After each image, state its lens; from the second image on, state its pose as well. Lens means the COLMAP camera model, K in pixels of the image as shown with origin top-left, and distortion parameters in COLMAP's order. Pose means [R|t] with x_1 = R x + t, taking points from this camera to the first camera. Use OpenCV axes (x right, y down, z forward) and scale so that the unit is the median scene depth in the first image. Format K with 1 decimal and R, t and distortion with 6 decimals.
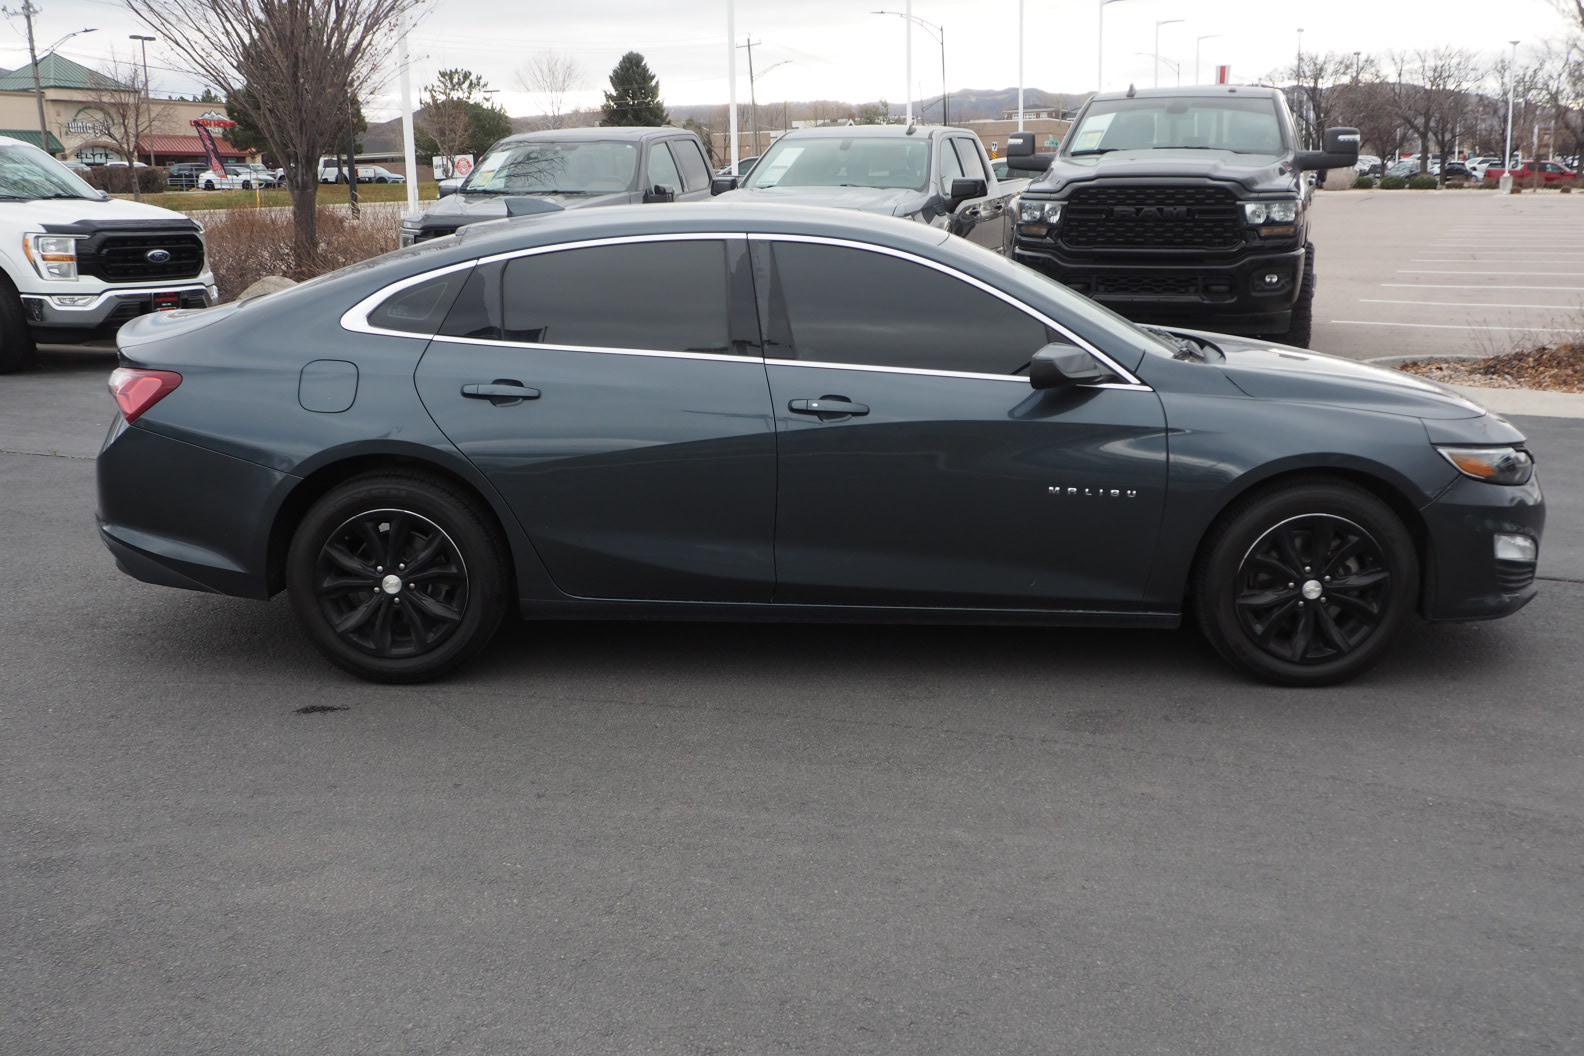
lens RADIAL K [[1713.1, 0, 793.9], [0, 1713.1, 532.9], [0, 0, 1]] dist [-0.014157, 0.000000]
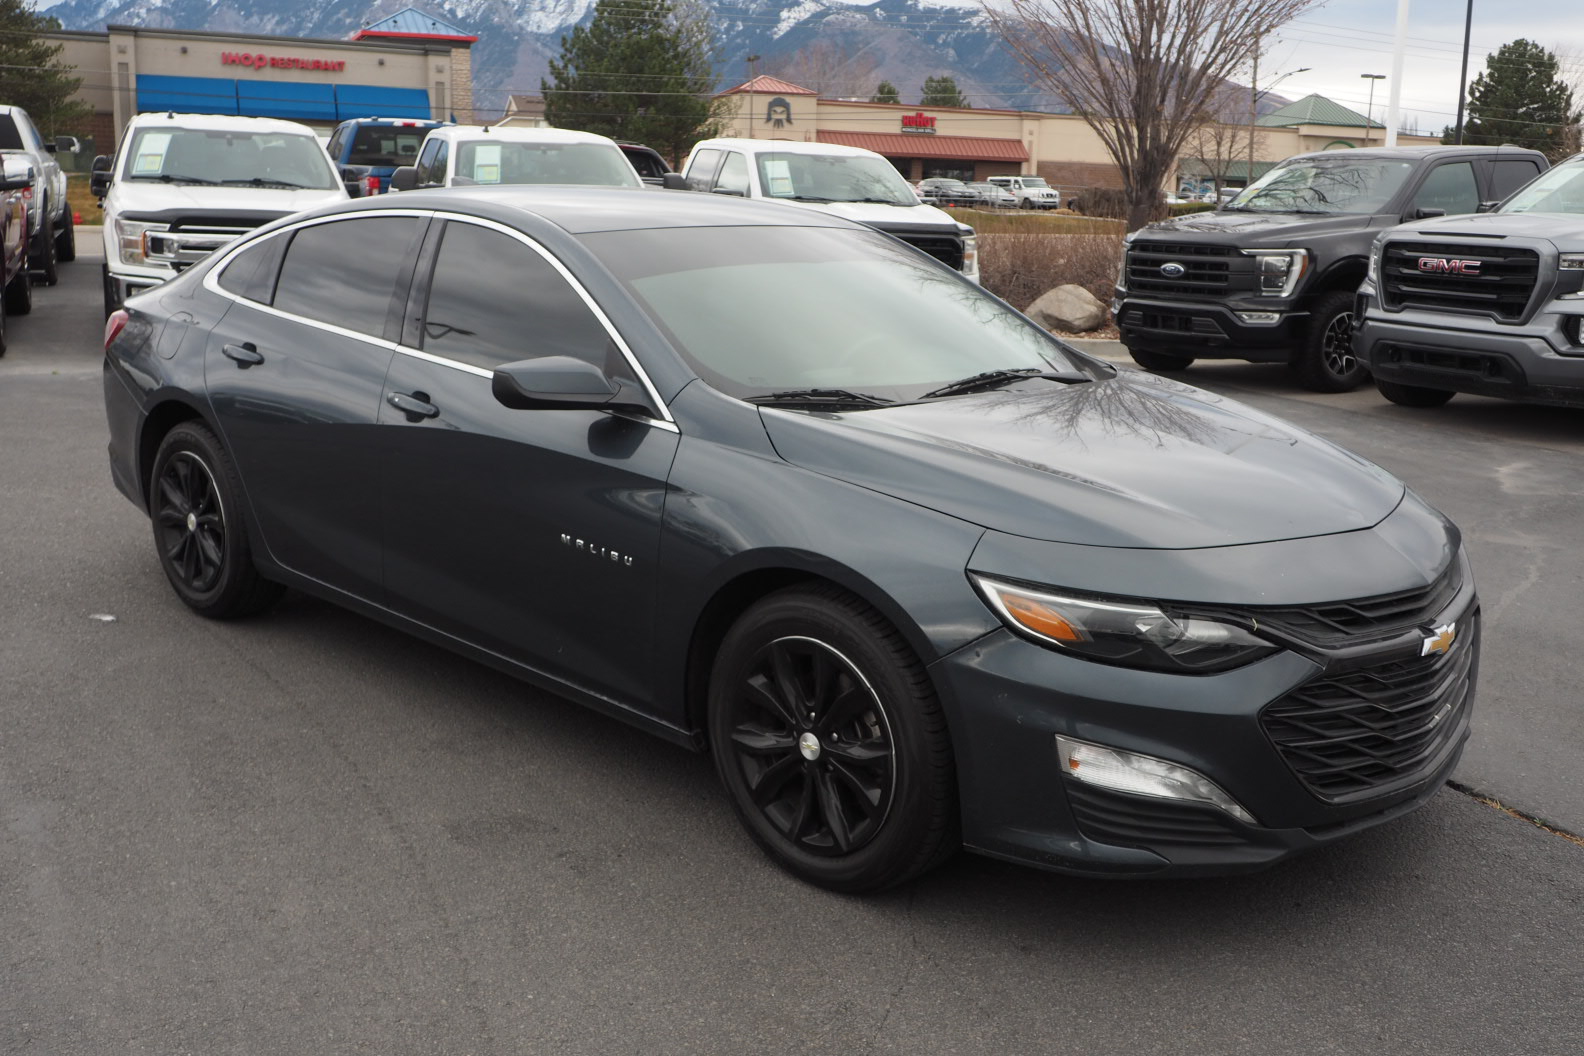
lens RADIAL K [[1571.2, 0, 793.6], [0, 1571.2, 524.1], [0, 0, 1]] dist [0.003842, 0.000000]
pose [[0.728117, 0.164930, -0.665315, 0.710005], [-0.170529, 0.983689, 0.057228, -0.091056], [0.663902, 0.071787, 0.744366, 0.513793]]
